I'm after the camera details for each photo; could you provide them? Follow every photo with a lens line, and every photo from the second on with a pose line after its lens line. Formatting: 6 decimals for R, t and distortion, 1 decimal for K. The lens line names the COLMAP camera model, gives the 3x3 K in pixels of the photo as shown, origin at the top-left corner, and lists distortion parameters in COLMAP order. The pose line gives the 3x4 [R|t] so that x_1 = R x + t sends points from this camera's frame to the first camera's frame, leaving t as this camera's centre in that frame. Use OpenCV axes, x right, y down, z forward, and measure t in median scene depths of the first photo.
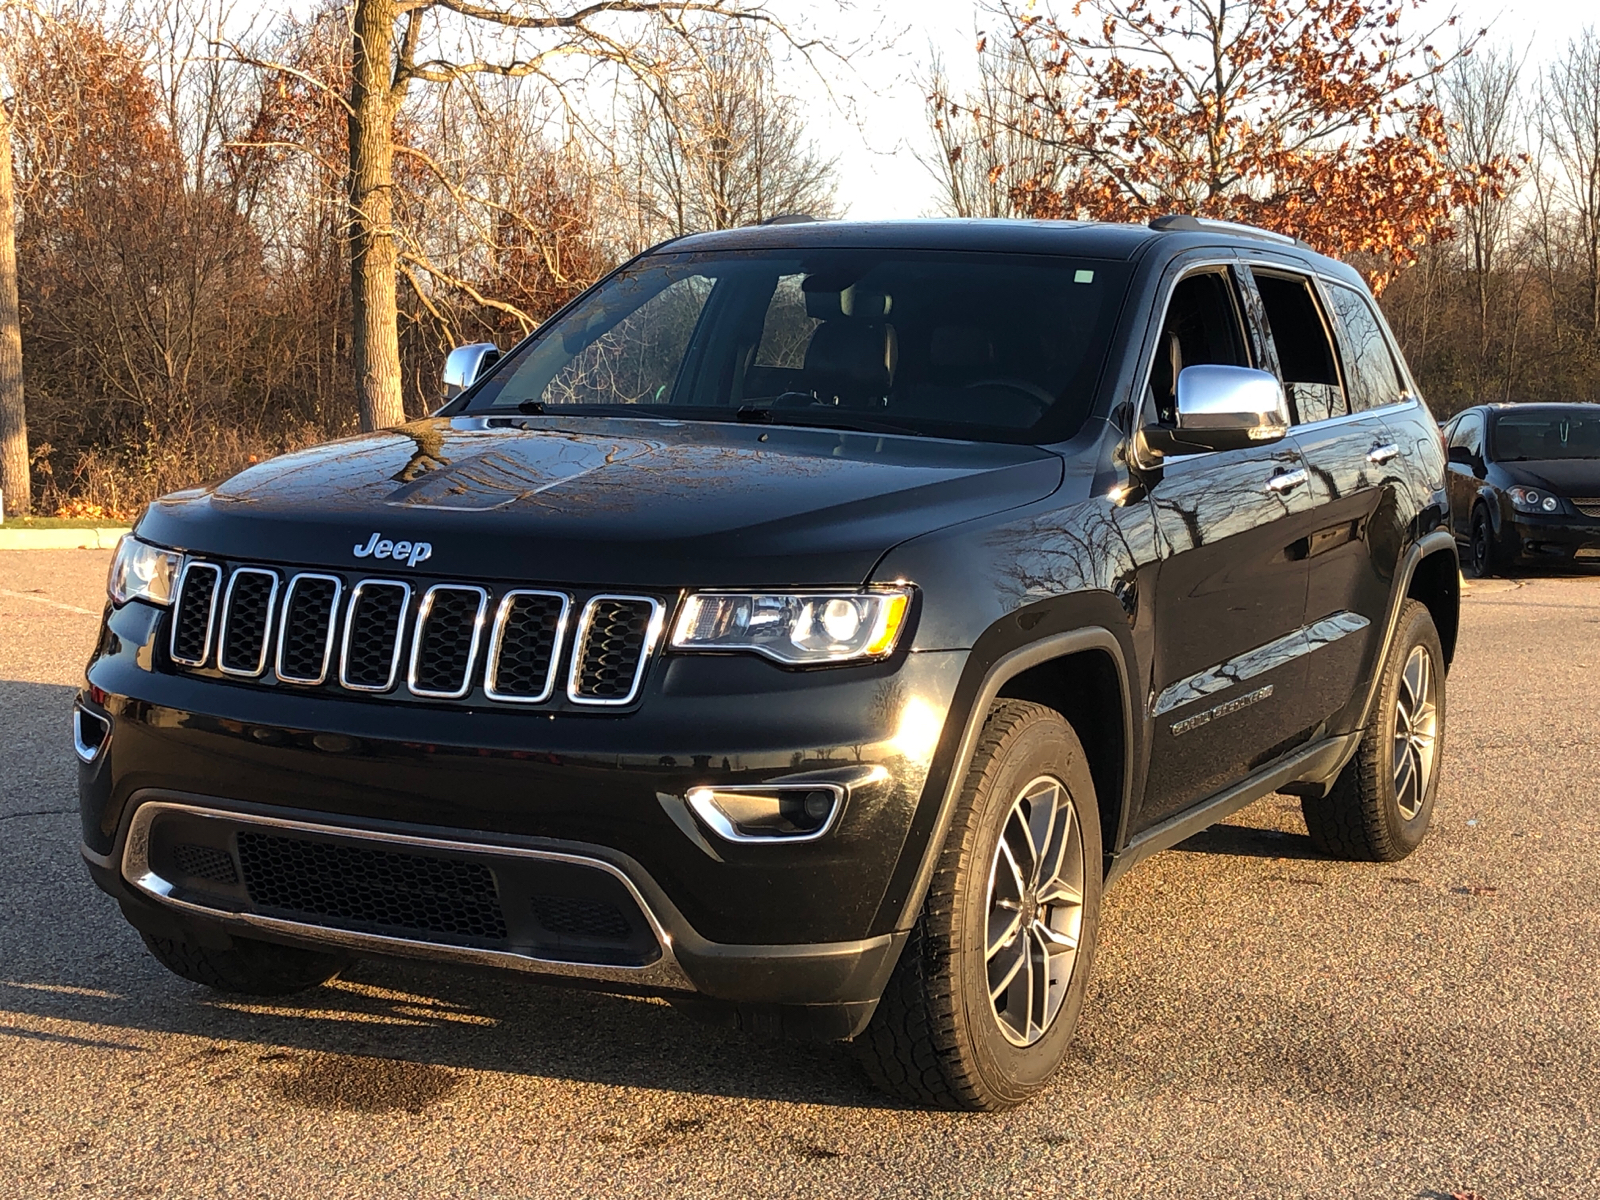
lens RADIAL K [[2407.7, 0, 792.4], [0, 2407.7, 539.1], [0, 0, 1]] dist [0.264289, -1.139207]
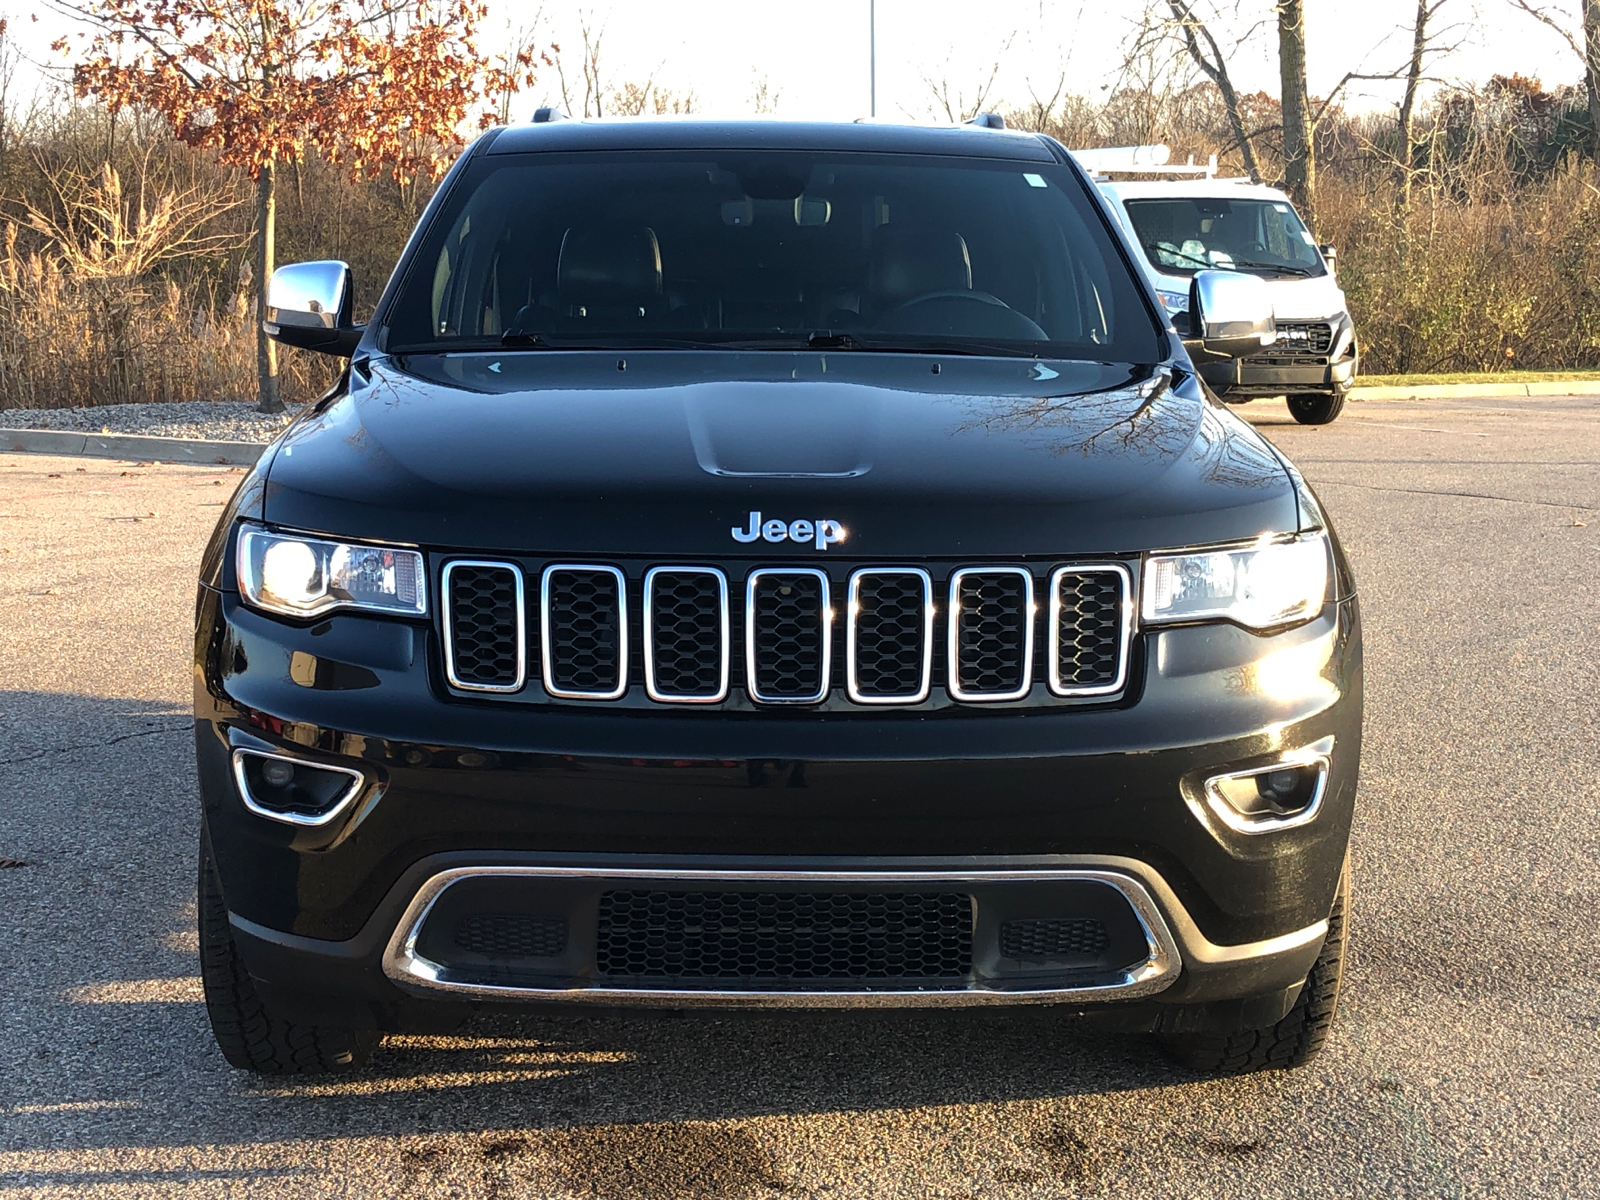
lens RADIAL K [[2324.6, 0, 800.0], [0, 2324.6, 600.0], [0, 0, 1]] dist [0.211218, -0.854455]
pose [[0.897694, -0.081245, 0.433065, -0.507255], [0.046910, 0.994890, 0.089407, -0.042997], [-0.438115, -0.059945, 0.896918, 0.285918]]
